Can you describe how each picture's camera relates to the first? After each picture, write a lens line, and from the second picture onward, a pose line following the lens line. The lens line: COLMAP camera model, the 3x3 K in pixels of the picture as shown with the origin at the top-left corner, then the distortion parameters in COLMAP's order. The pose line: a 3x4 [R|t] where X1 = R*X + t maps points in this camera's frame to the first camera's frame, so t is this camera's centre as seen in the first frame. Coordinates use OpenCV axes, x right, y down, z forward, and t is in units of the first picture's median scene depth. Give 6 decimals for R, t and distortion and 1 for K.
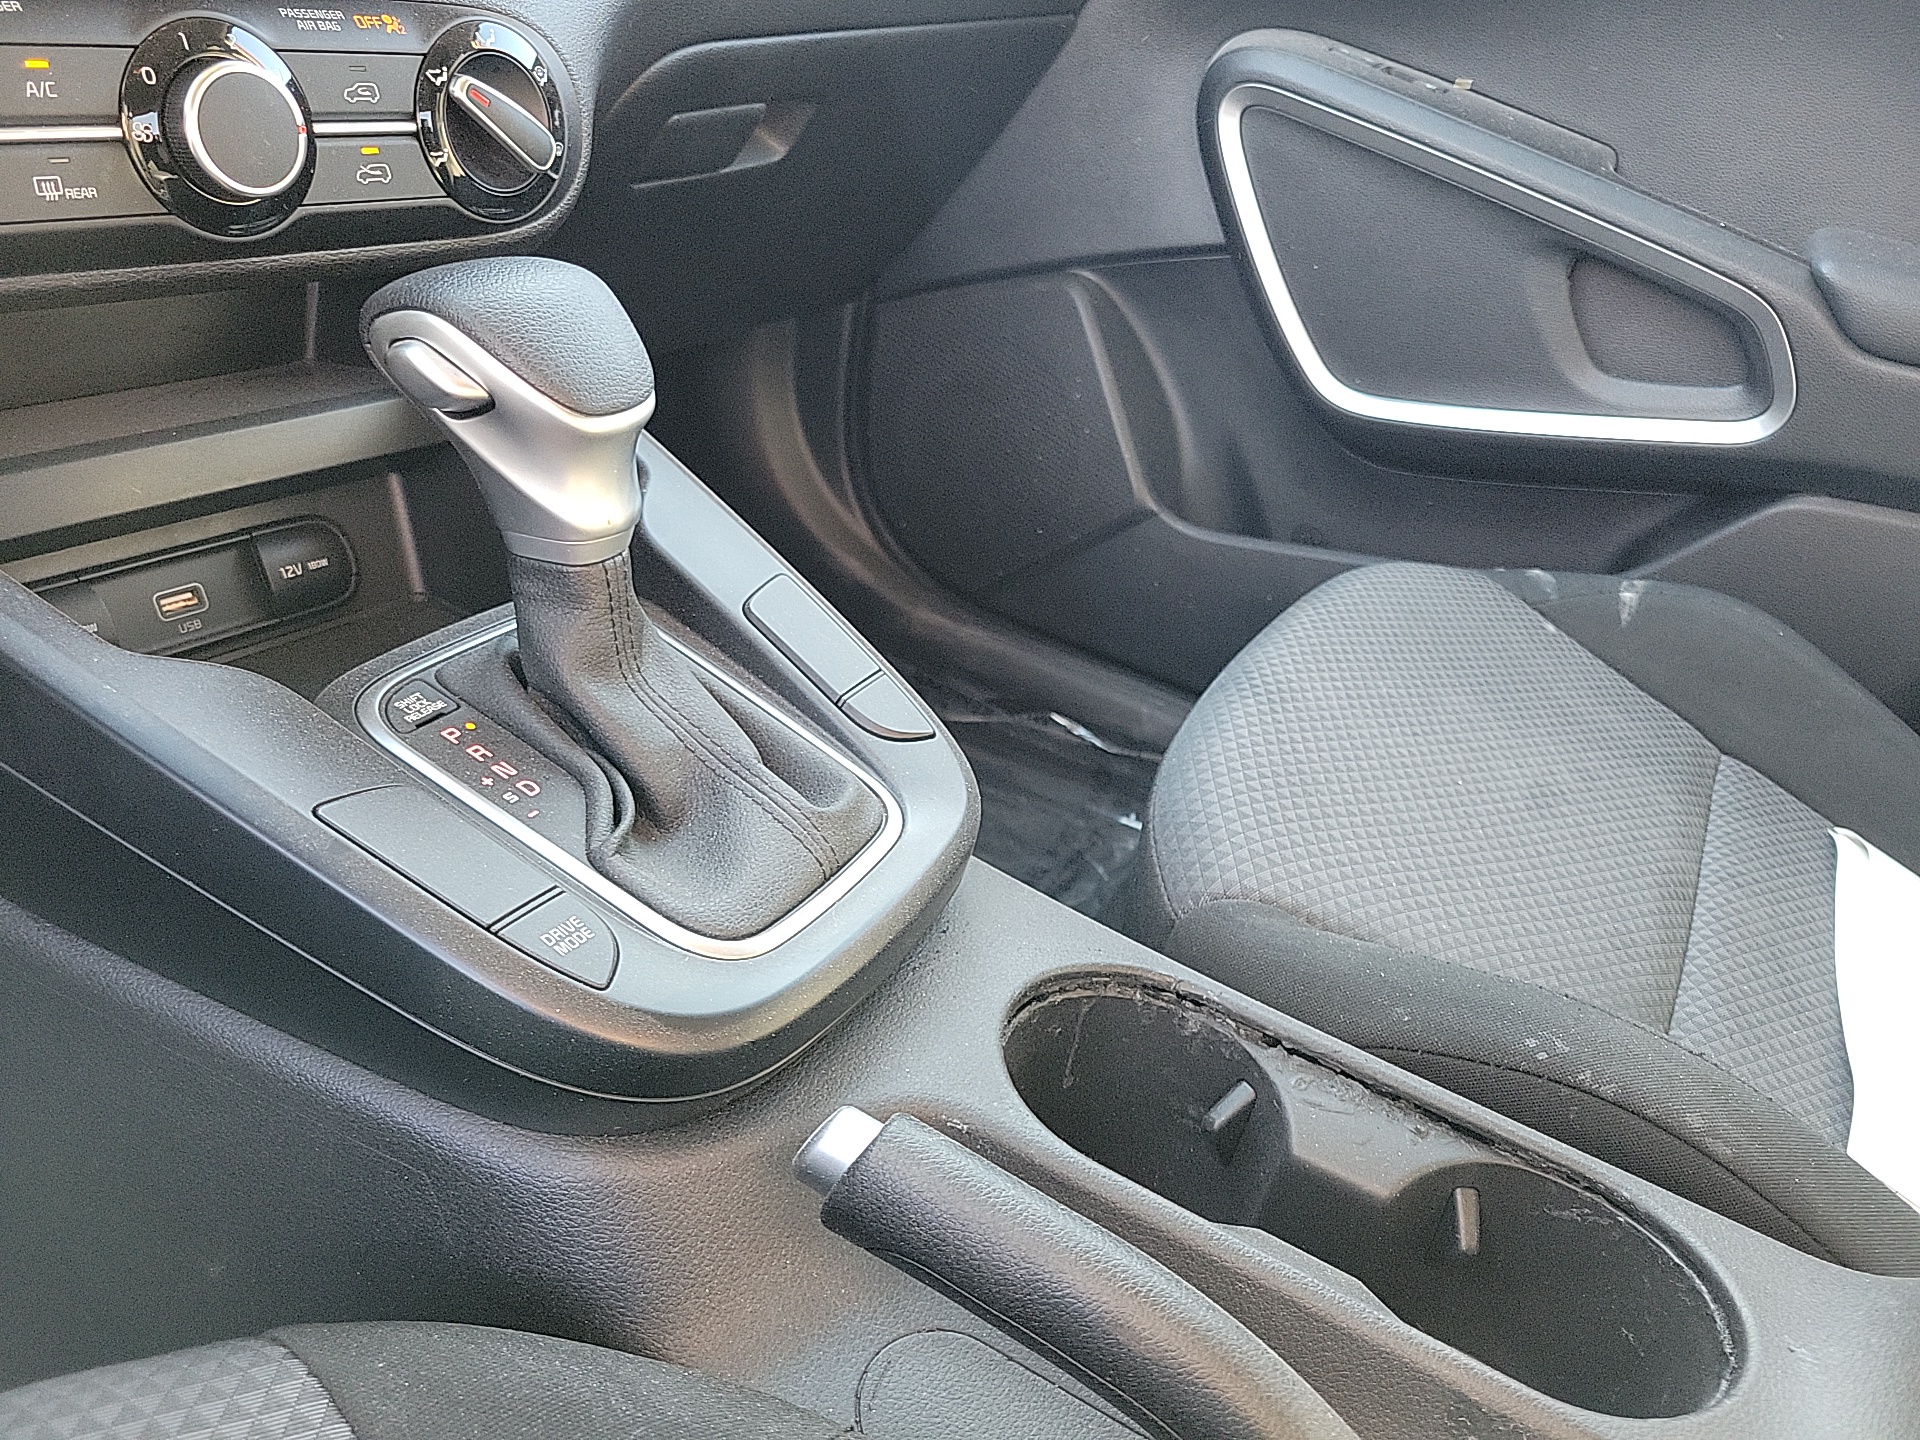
lens RADIAL K [[1450.1, 0, 941.3], [0, 1450.1, 729.7], [0, 0, 1]] dist [0.044310, -0.037562]
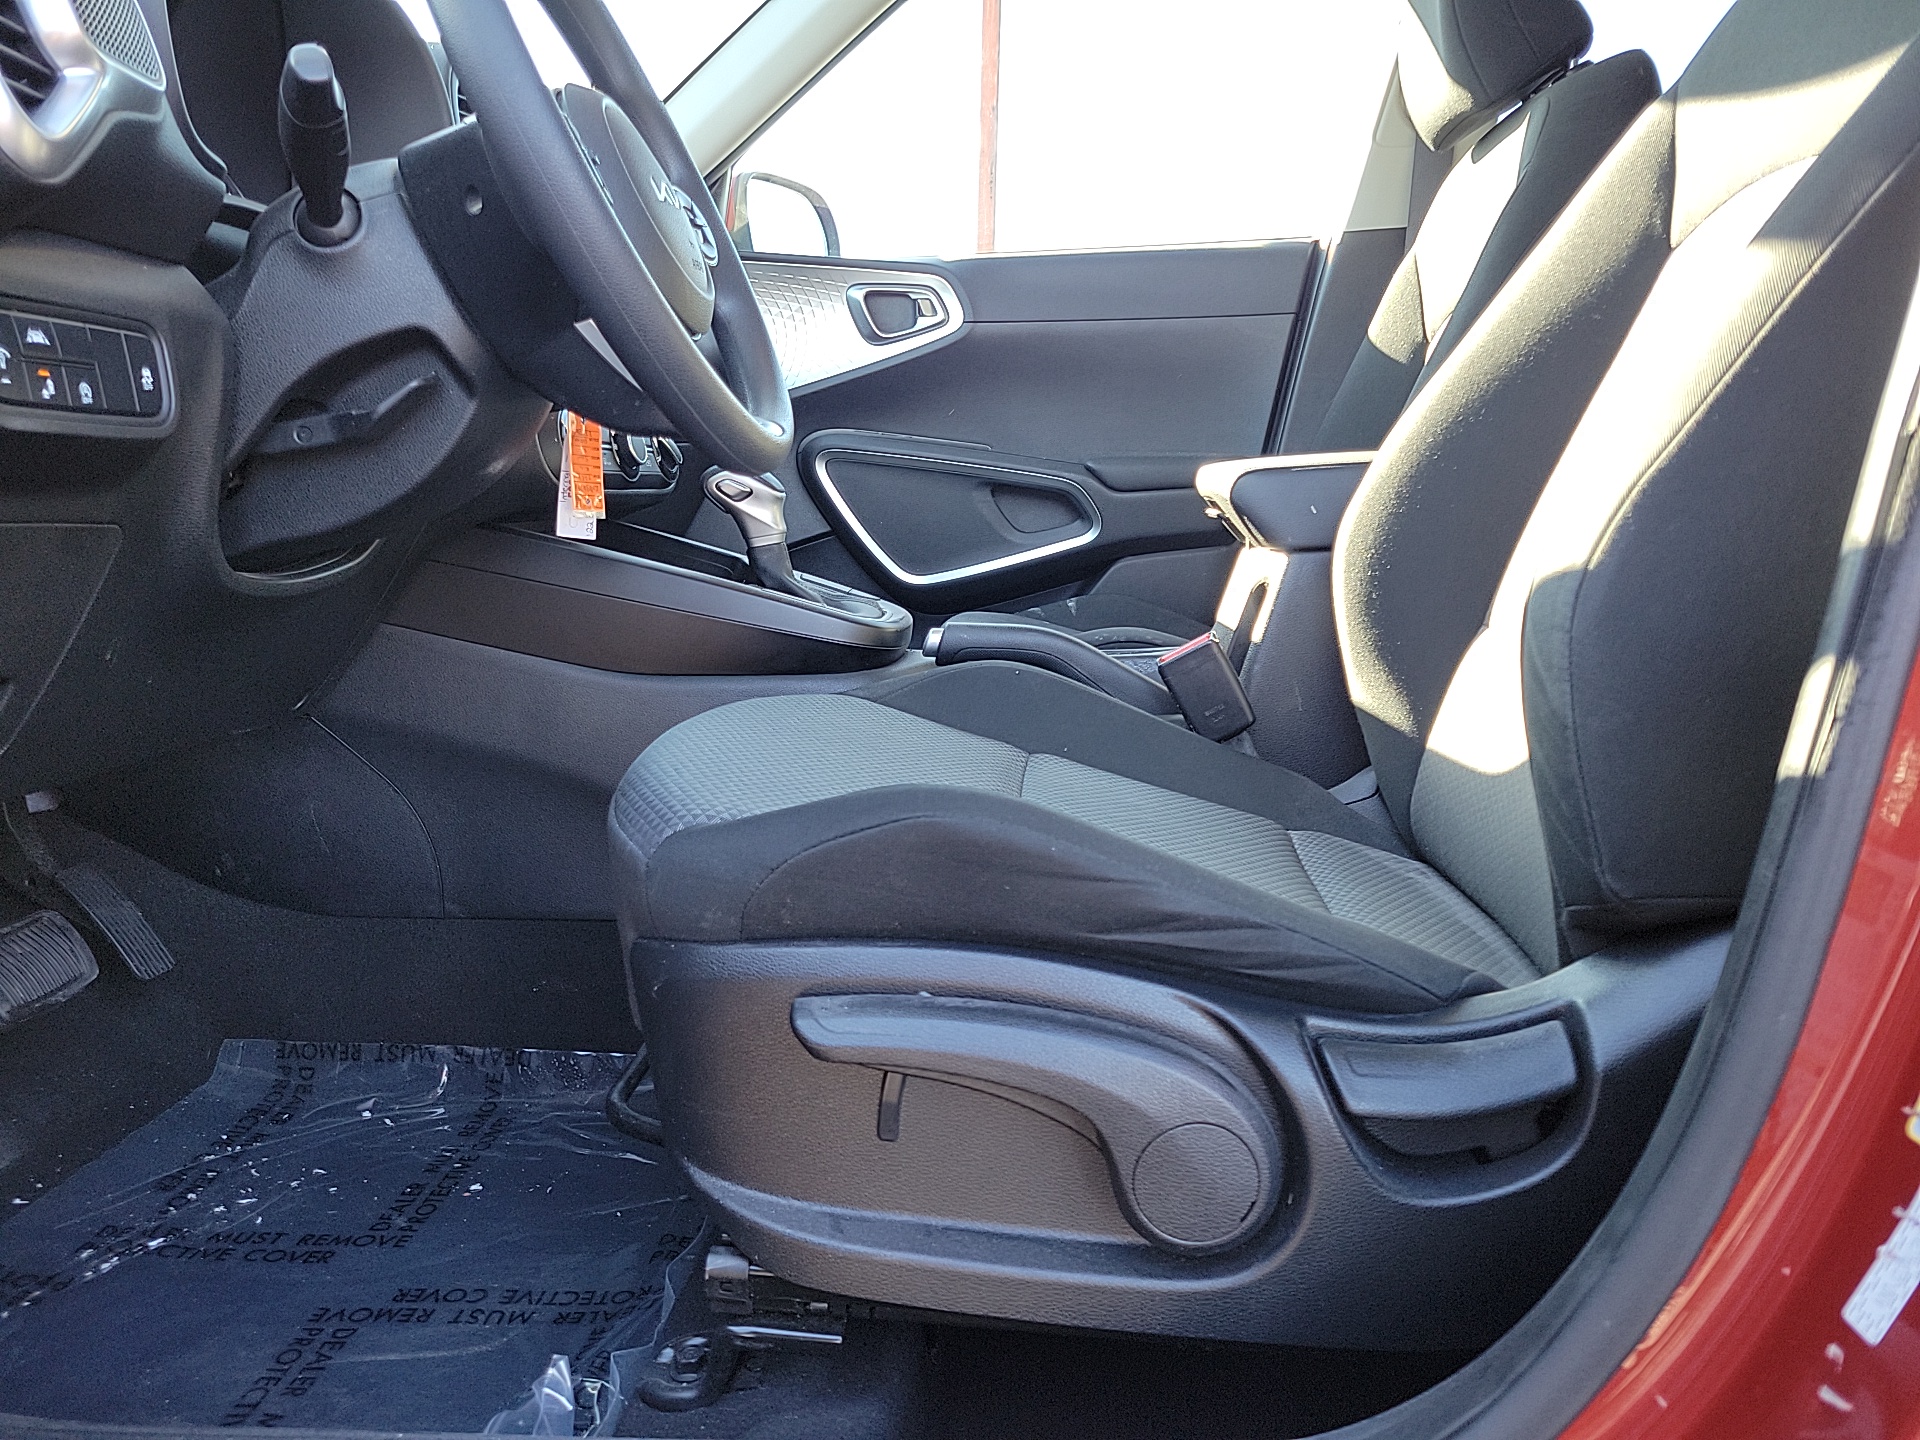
lens RADIAL K [[1418.8, 0, 946.0], [0, 1418.8, 718.4], [0, 0, 1]] dist [0.076192, -0.052945]
pose [[0.890223, -0.249233, 0.381296, -1.115224], [0.361294, 0.896111, -0.257783, 1.077440], [-0.277435, 0.367245, 0.887784, -1.586480]]
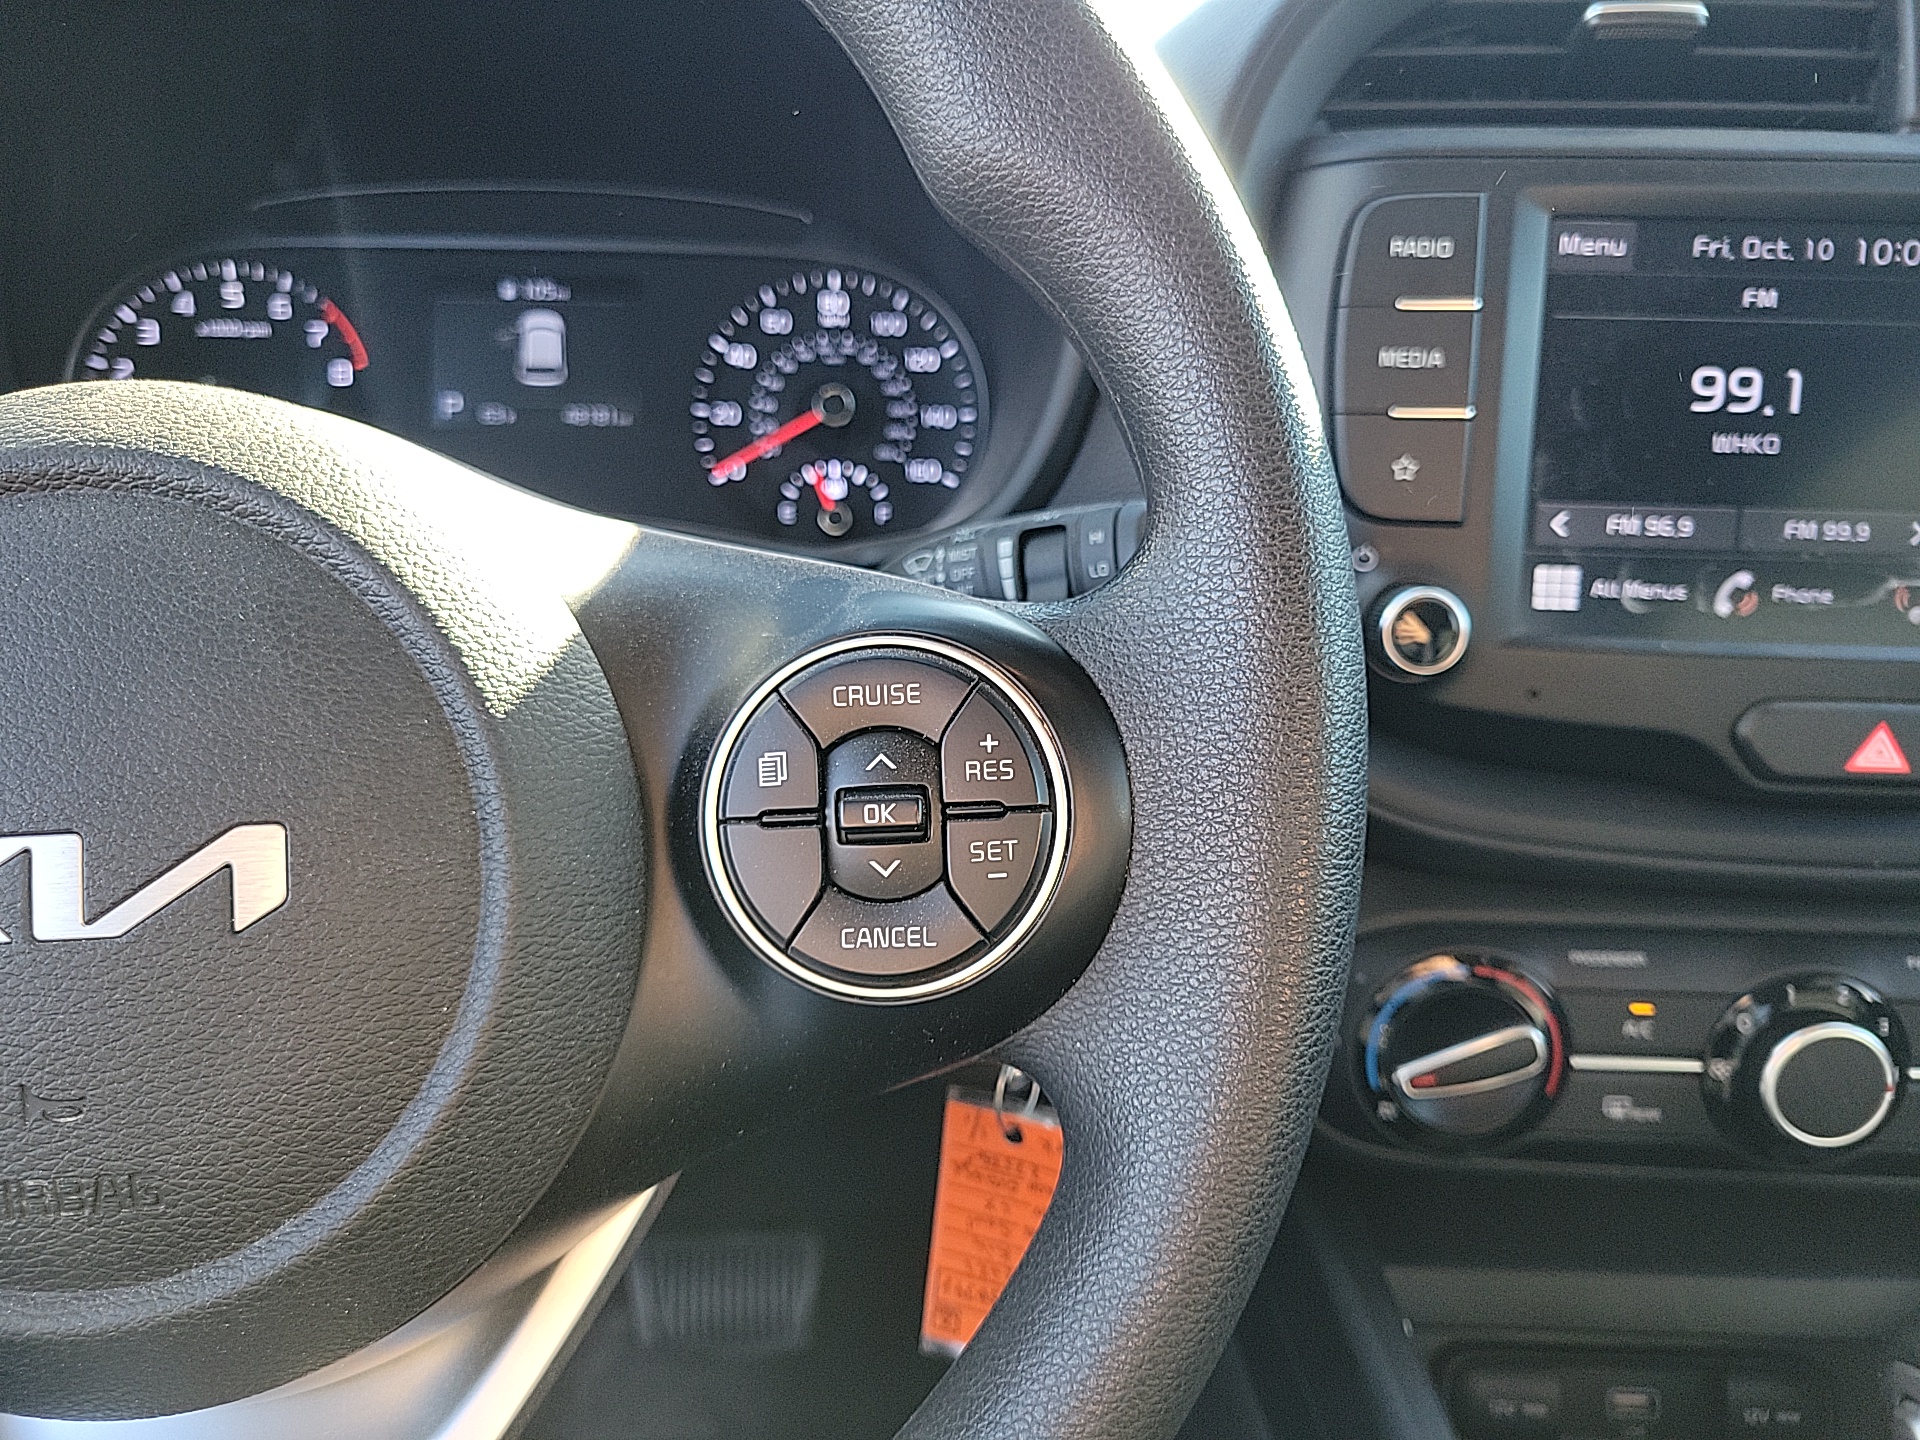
lens RADIAL K [[1487.9, 0, 954.3], [0, 1487.9, 744.7], [0, 0, 1]] dist [-0.004386, -0.000829]
pose [[0.537301, 0.145914, -0.830672, 0.002690], [-0.360921, 0.929958, -0.070100, -0.314124], [0.762262, 0.337472, 0.552331, -0.062566]]
